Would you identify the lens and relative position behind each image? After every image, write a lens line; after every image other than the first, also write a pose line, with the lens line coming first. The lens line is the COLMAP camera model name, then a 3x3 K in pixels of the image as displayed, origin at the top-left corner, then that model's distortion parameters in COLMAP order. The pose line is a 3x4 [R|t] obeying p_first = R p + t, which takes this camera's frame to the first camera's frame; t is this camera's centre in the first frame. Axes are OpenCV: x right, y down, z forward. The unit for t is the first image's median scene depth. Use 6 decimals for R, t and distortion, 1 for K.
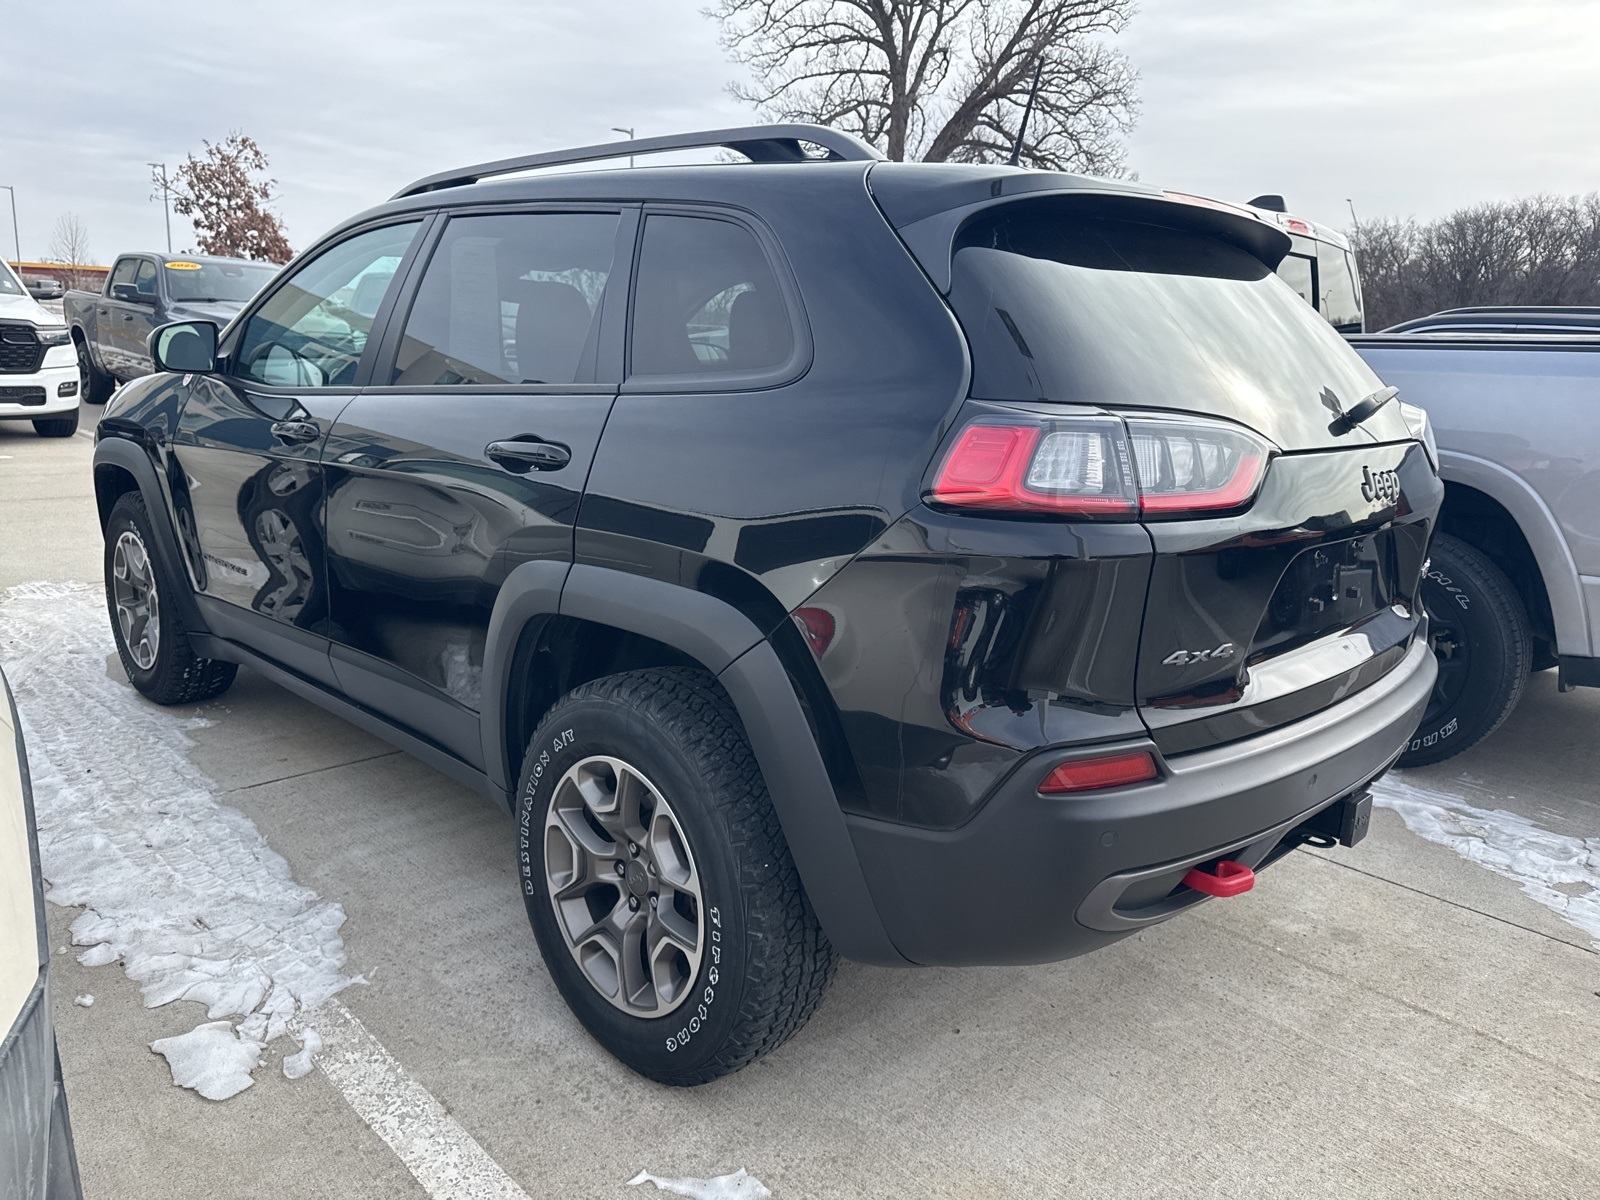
lens RADIAL K [[1116.9, 0, 822.3], [0, 1116.9, 612.9], [0, 0, 1]] dist [0.048775, -0.001577]
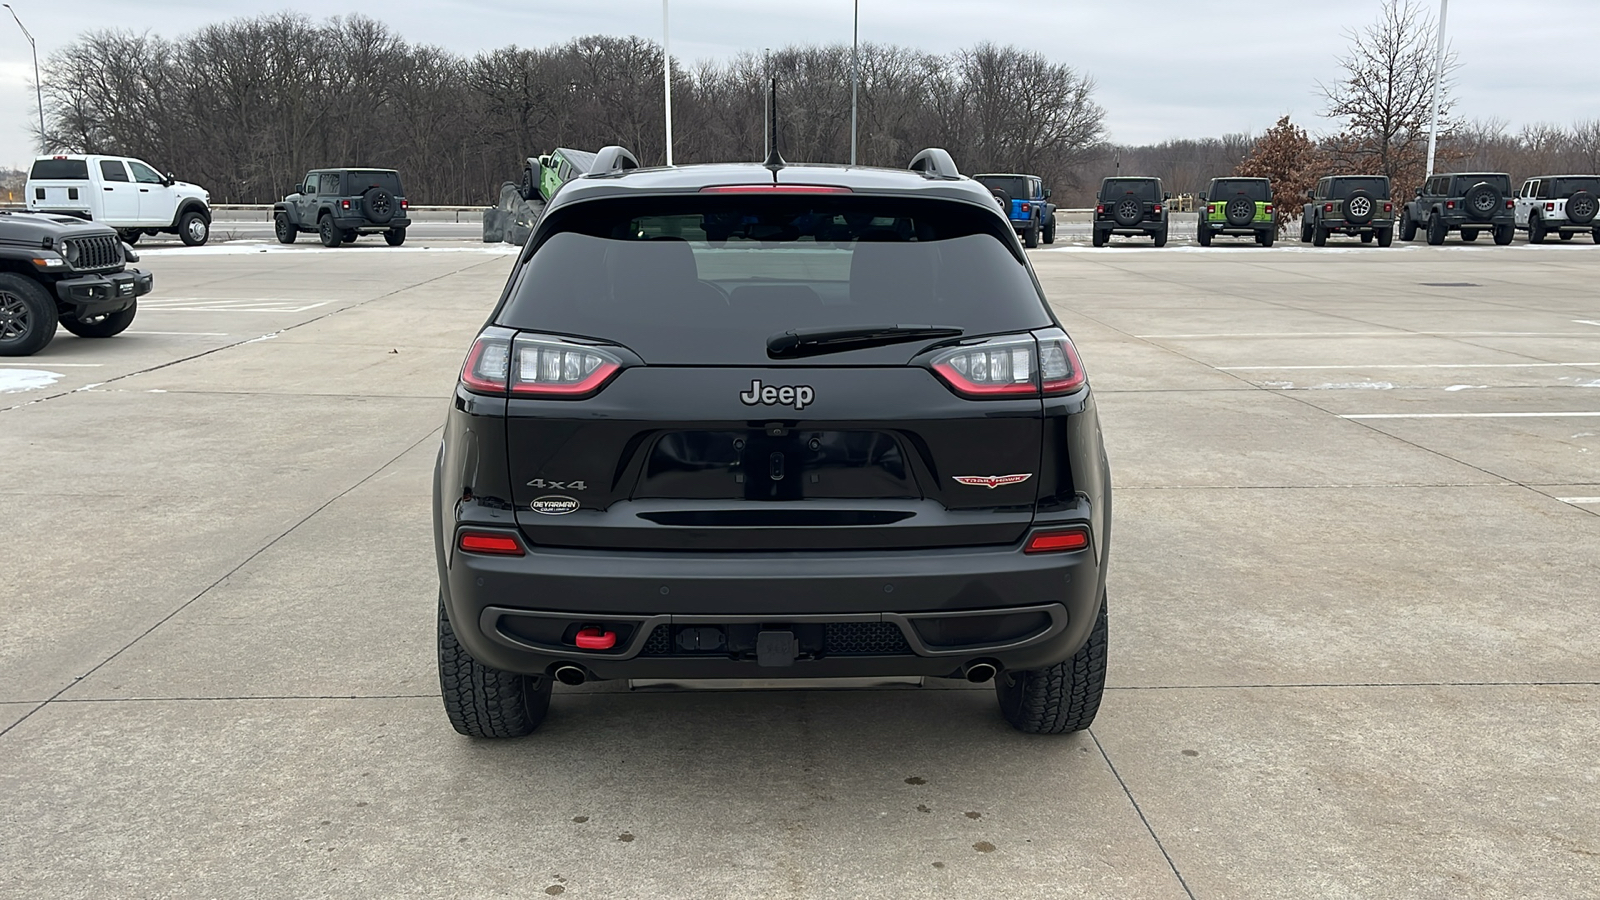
lens RADIAL K [[1388.5, 0, 815.8], [0, 1388.5, 443.5], [0, 0, 1]] dist [0.042813, -0.019658]
pose [[0.718789, 0.086729, -0.689798, 1.526234], [-0.144916, 0.989085, -0.026647, -0.017529], [0.679958, 0.119116, 0.723511, -0.155994]]
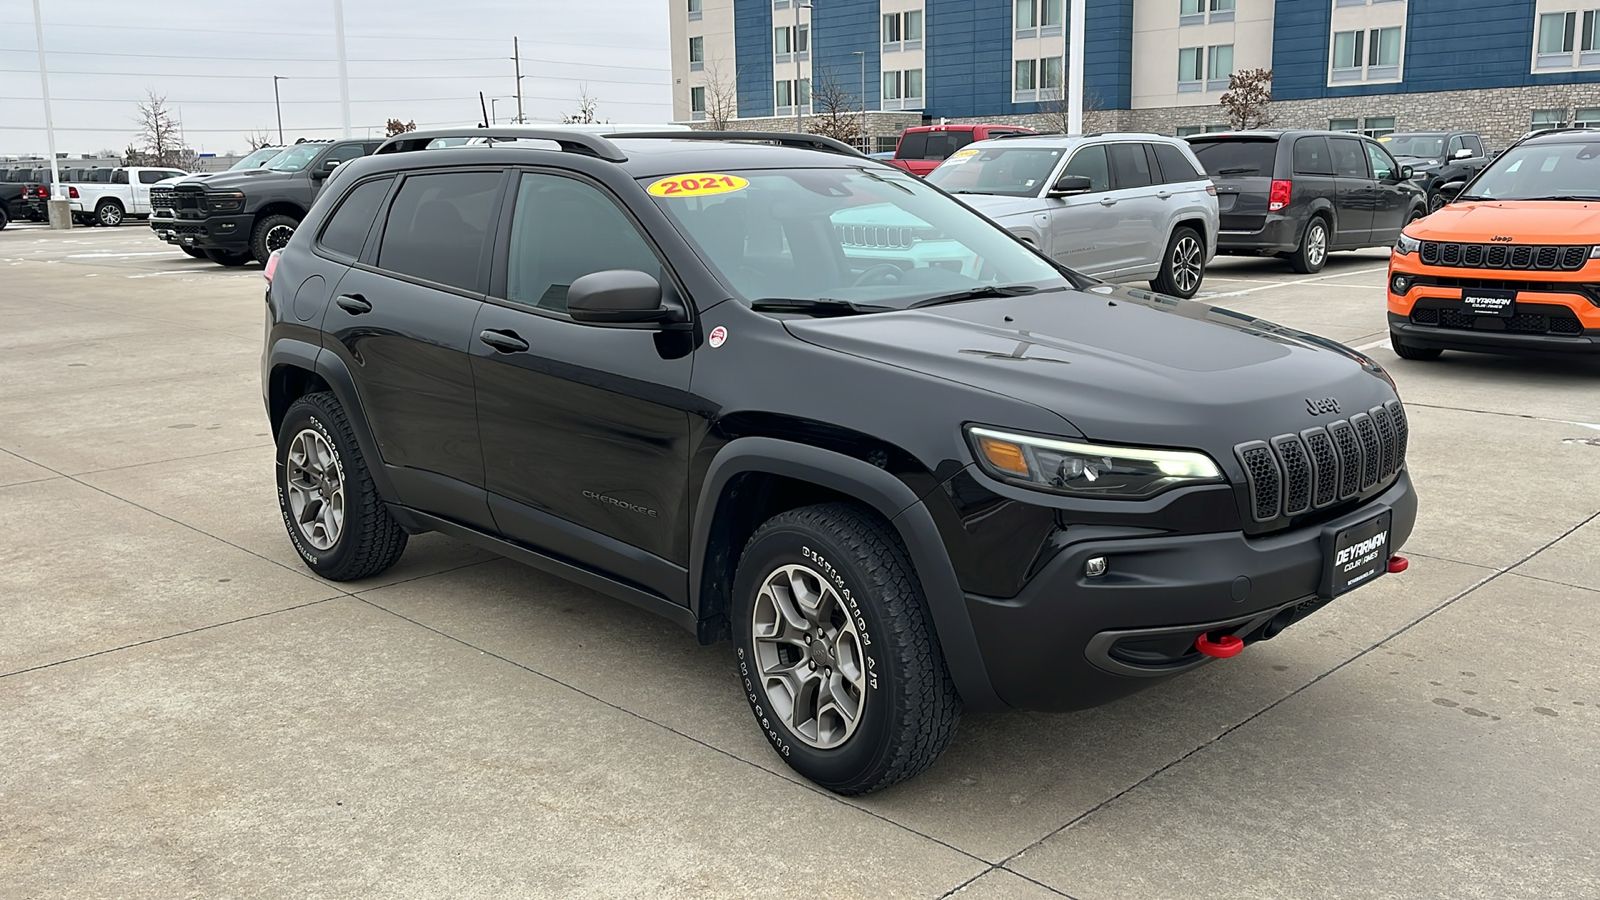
lens RADIAL K [[1388.5, 0, 807.1], [0, 1388.5, 435.0], [0, 0, 1]] dist [0.042813, -0.019658]
pose [[-0.999462, -0.030009, 0.013260, -0.501908], [-0.021550, 0.905228, 0.424379, -1.099911], [-0.024739, 0.423864, -0.905388, 3.850197]]
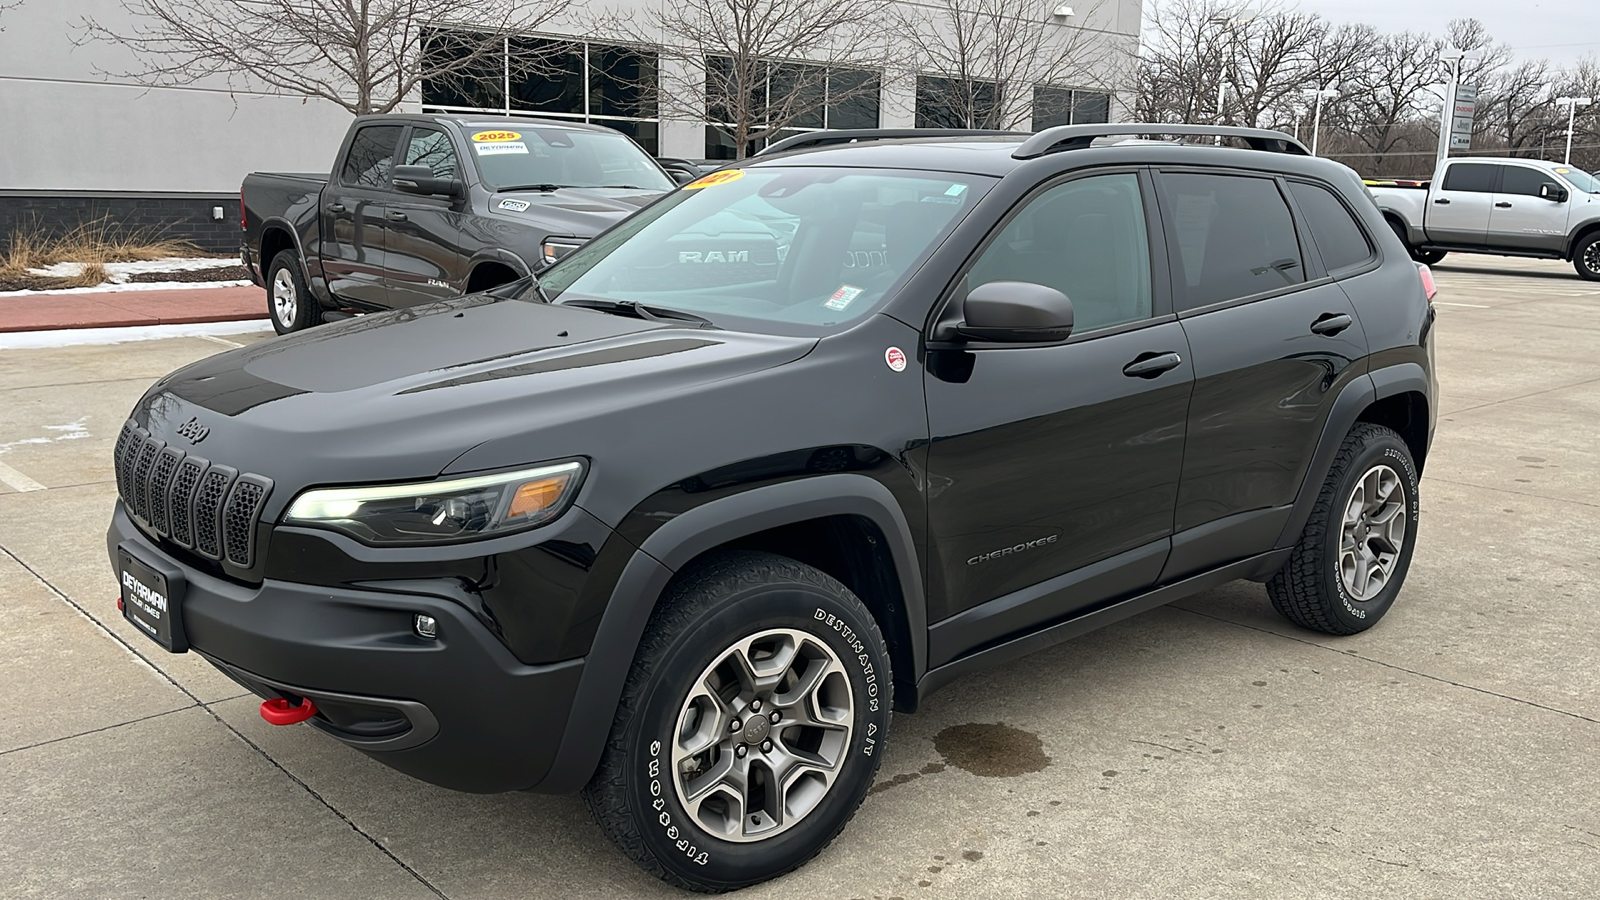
lens RADIAL K [[1388.5, 0, 796.0], [0, 1388.5, 453.3], [0, 0, 1]] dist [0.042813, -0.019658]
pose [[0.073095, -0.232168, 0.969925, -2.428903], [0.228880, 0.950475, 0.210263, -0.587113], [-0.970706, 0.206628, 0.122614, 1.572301]]
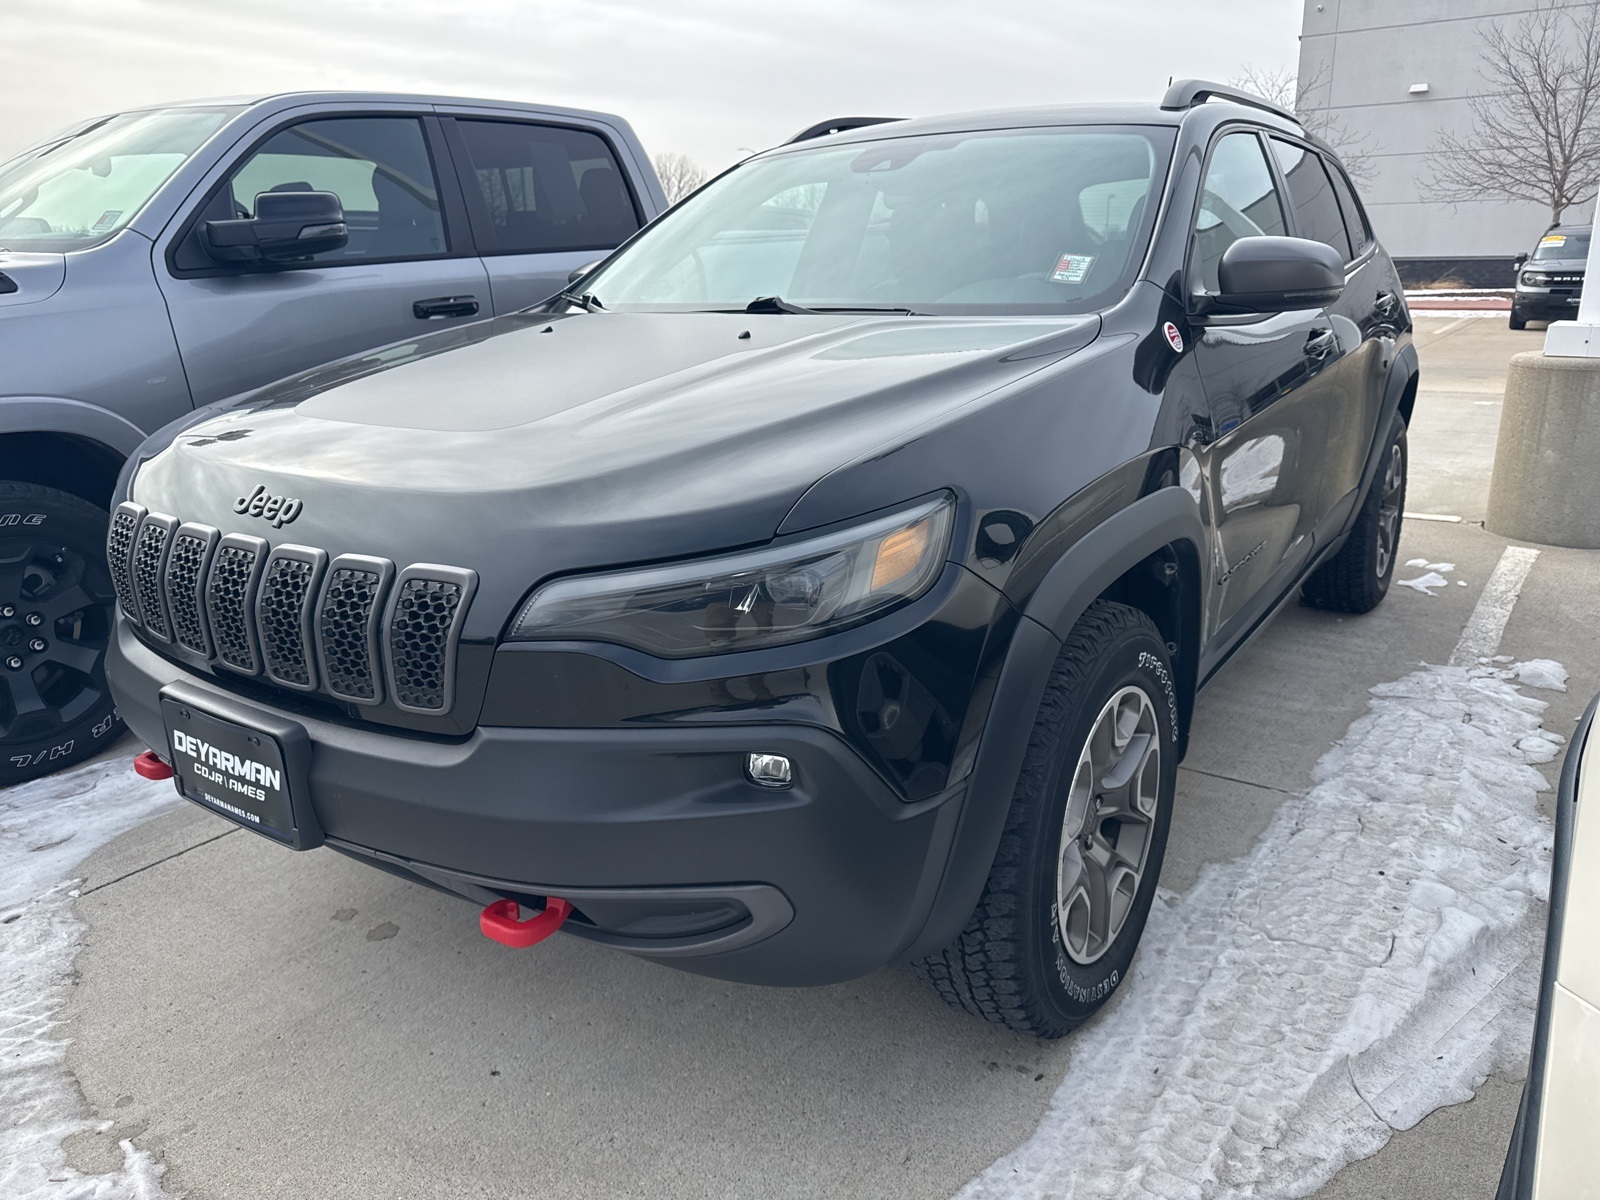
lens RADIAL K [[1116.9, 0, 797.5], [0, 1116.9, 585.6], [0, 0, 1]] dist [0.048775, -0.001577]
pose [[-0.158252, -0.310369, 0.937351, -1.854212], [0.263101, 0.901738, 0.342996, -0.566943], [-0.951701, 0.300898, -0.061043, 2.070254]]
